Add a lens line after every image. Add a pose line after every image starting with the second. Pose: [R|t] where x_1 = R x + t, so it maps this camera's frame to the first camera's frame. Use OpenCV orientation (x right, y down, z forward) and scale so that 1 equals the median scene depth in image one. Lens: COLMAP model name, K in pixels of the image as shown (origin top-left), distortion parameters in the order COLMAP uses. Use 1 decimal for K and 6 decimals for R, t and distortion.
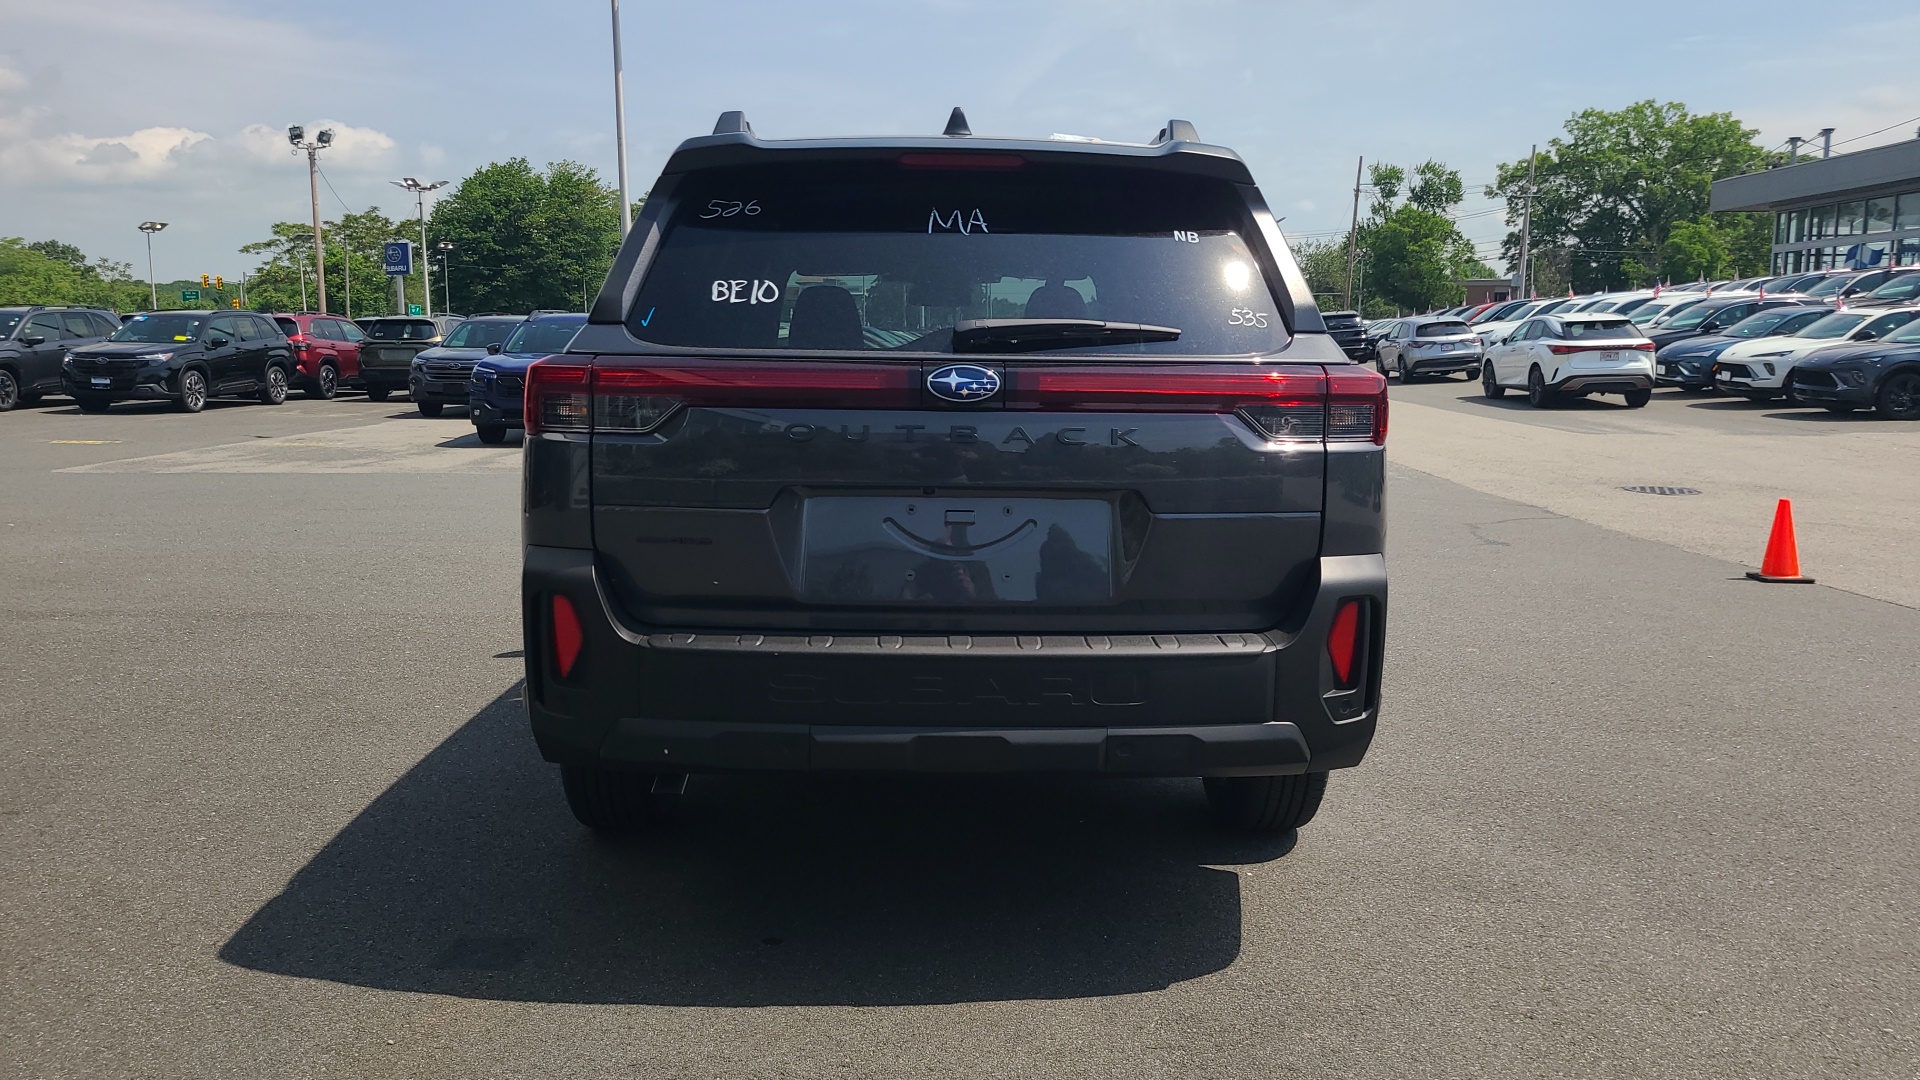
lens RADIAL K [[1448.7, 0, 957.4], [0, 1448.7, 537.7], [0, 0, 1]] dist [0.049253, -0.005291]
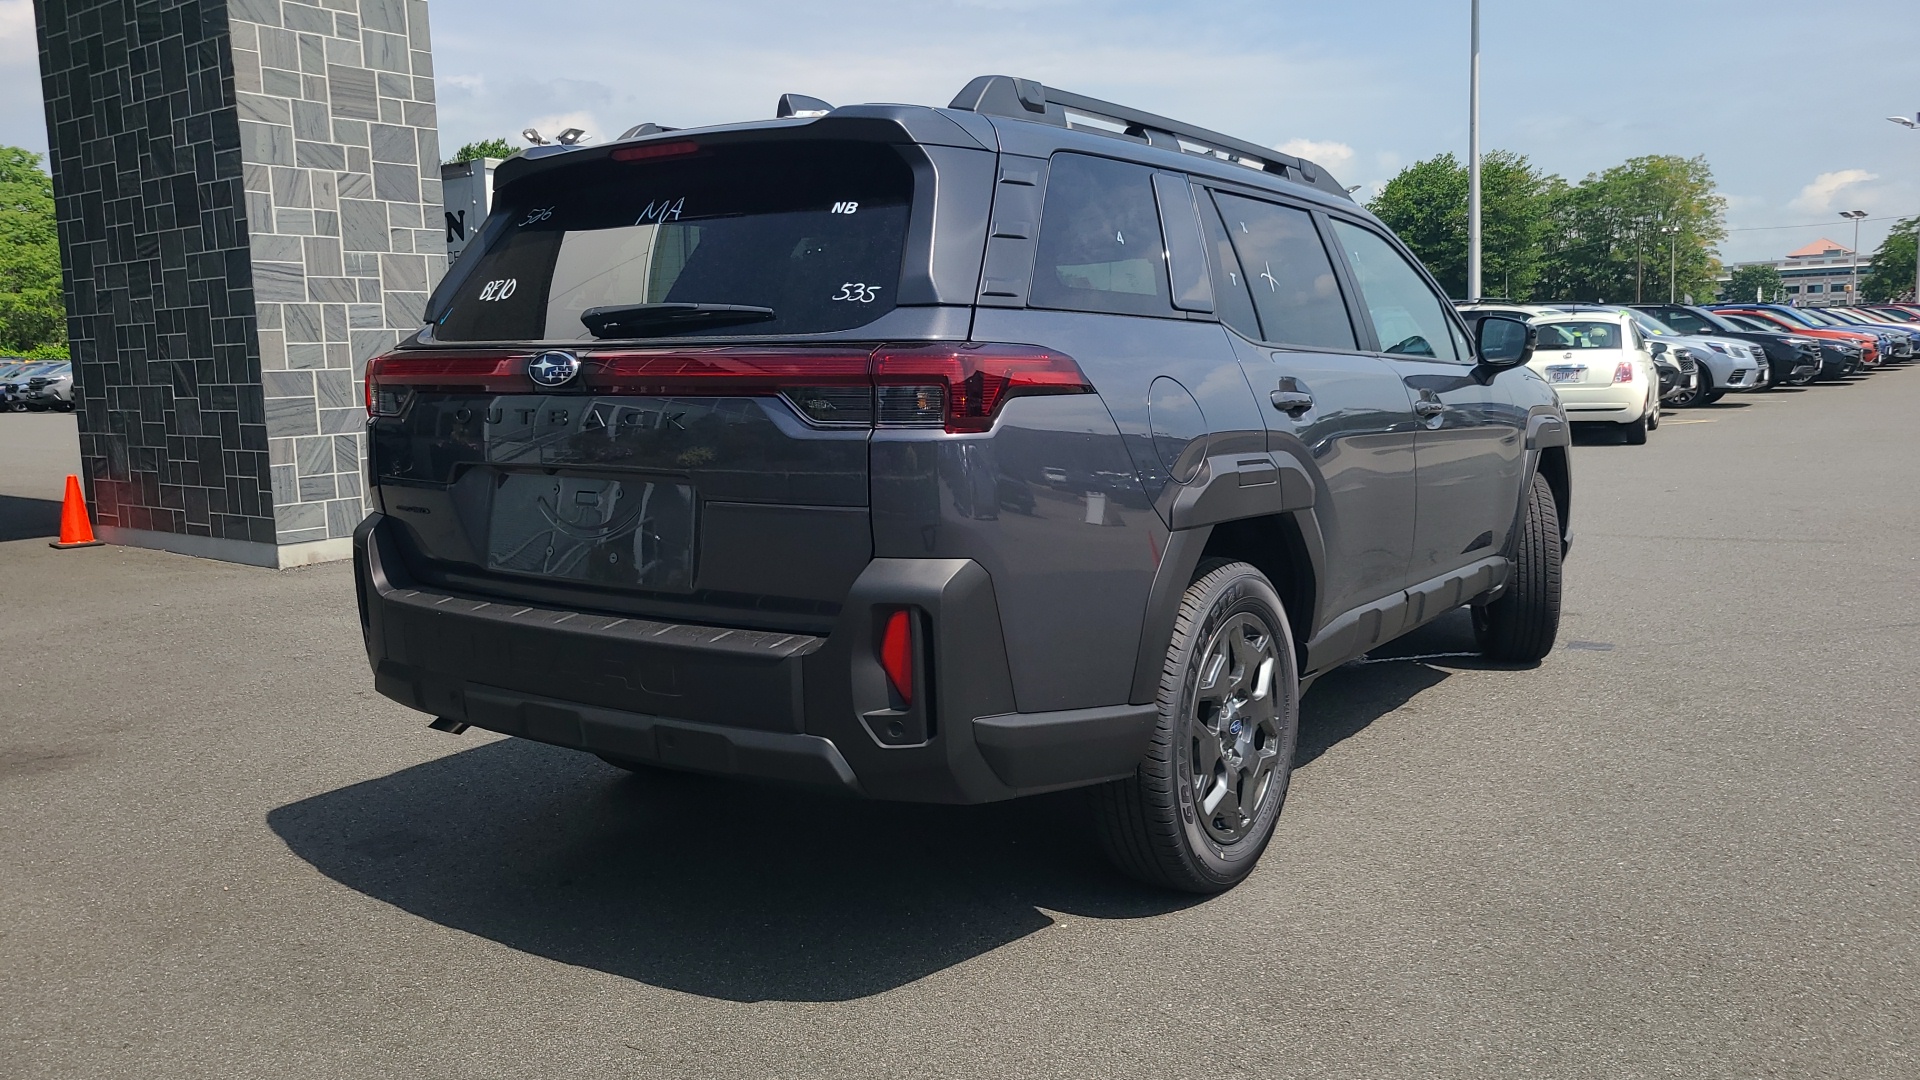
lens RADIAL K [[1448.7, 0, 957.4], [0, 1448.7, 537.7], [0, 0, 1]] dist [0.049253, -0.005291]
pose [[0.804835, 0.052127, -0.591205, 0.805920], [-0.051939, 0.998500, 0.017331, -0.017265], [0.591221, 0.016758, 0.806335, 0.310428]]
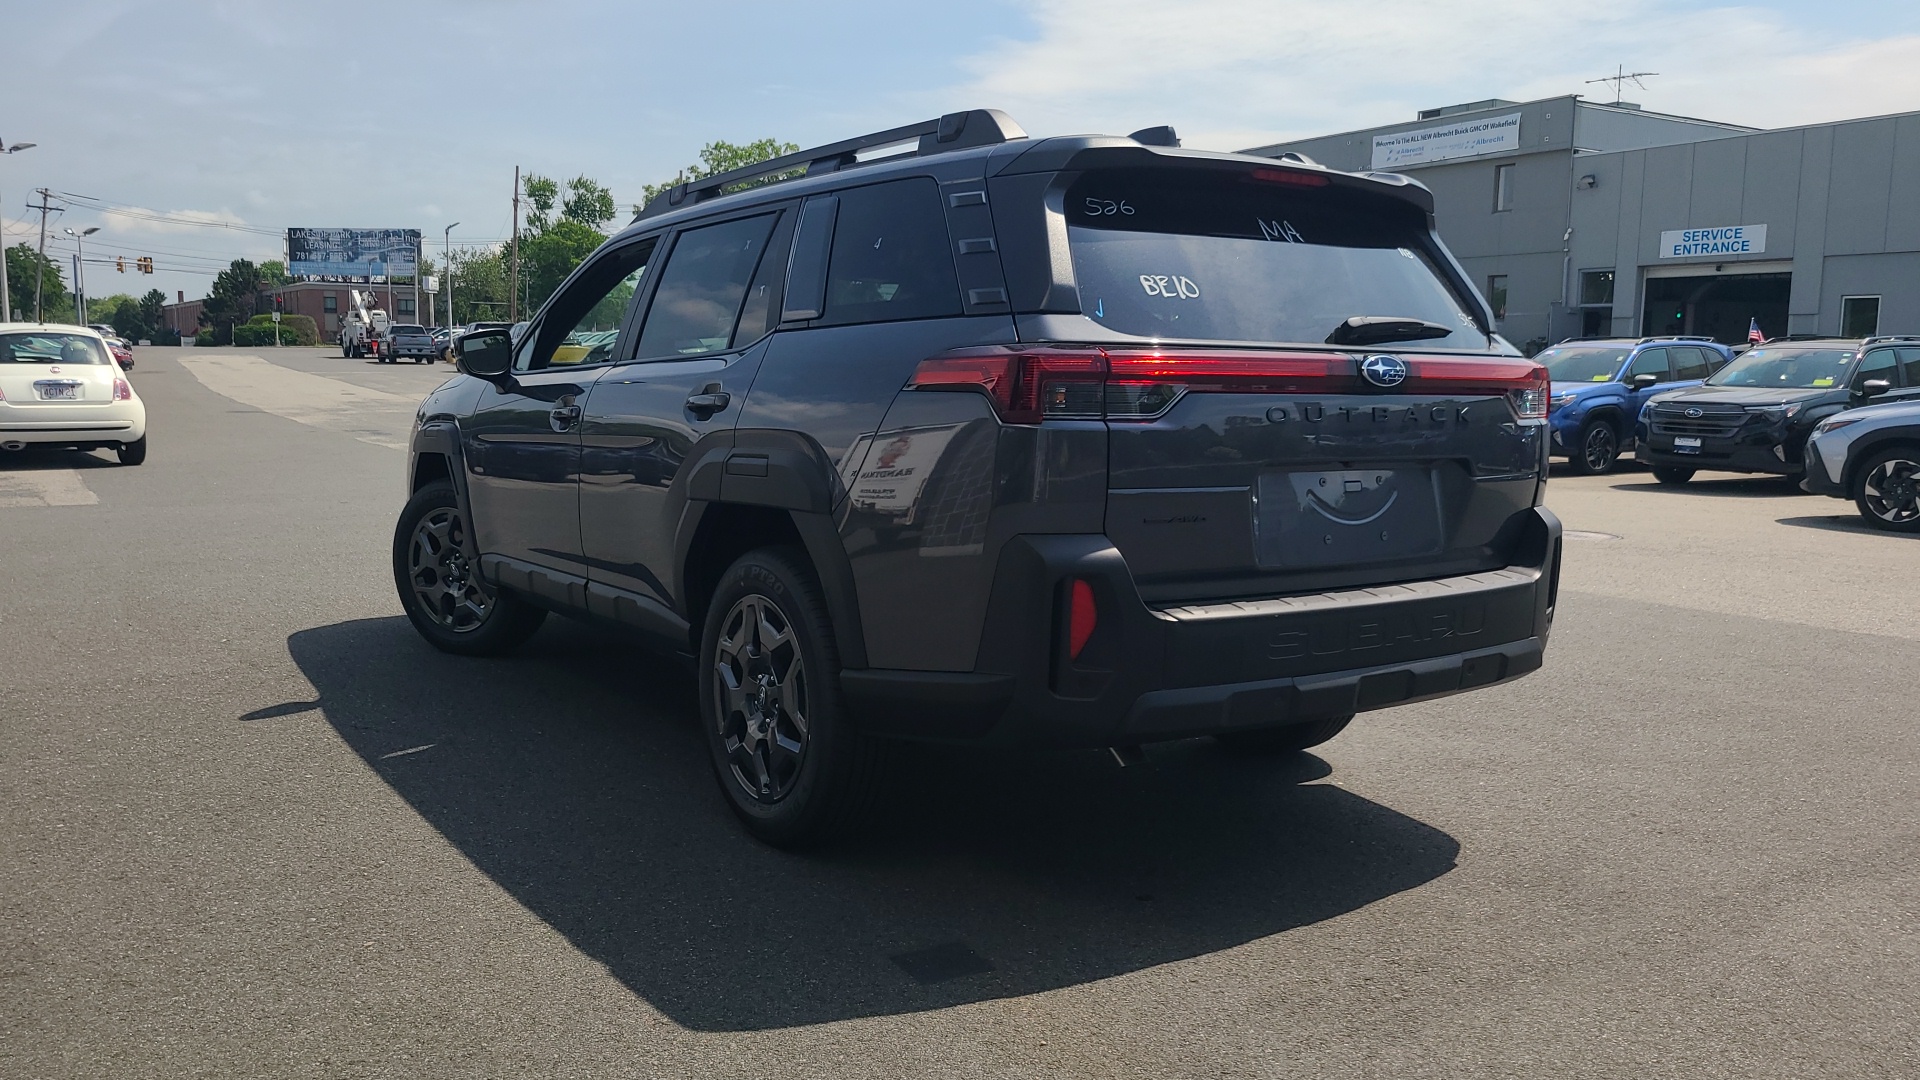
lens RADIAL K [[1454.4, 0, 960.0], [0, 1454.4, 540.0], [0, 0, 1]] dist [0.043171, -0.056040]
pose [[0.834655, -0.060453, 0.547445, -0.875773], [0.064105, 0.997865, 0.012455, -0.006252], [-0.547029, 0.024699, 0.836749, 0.190063]]
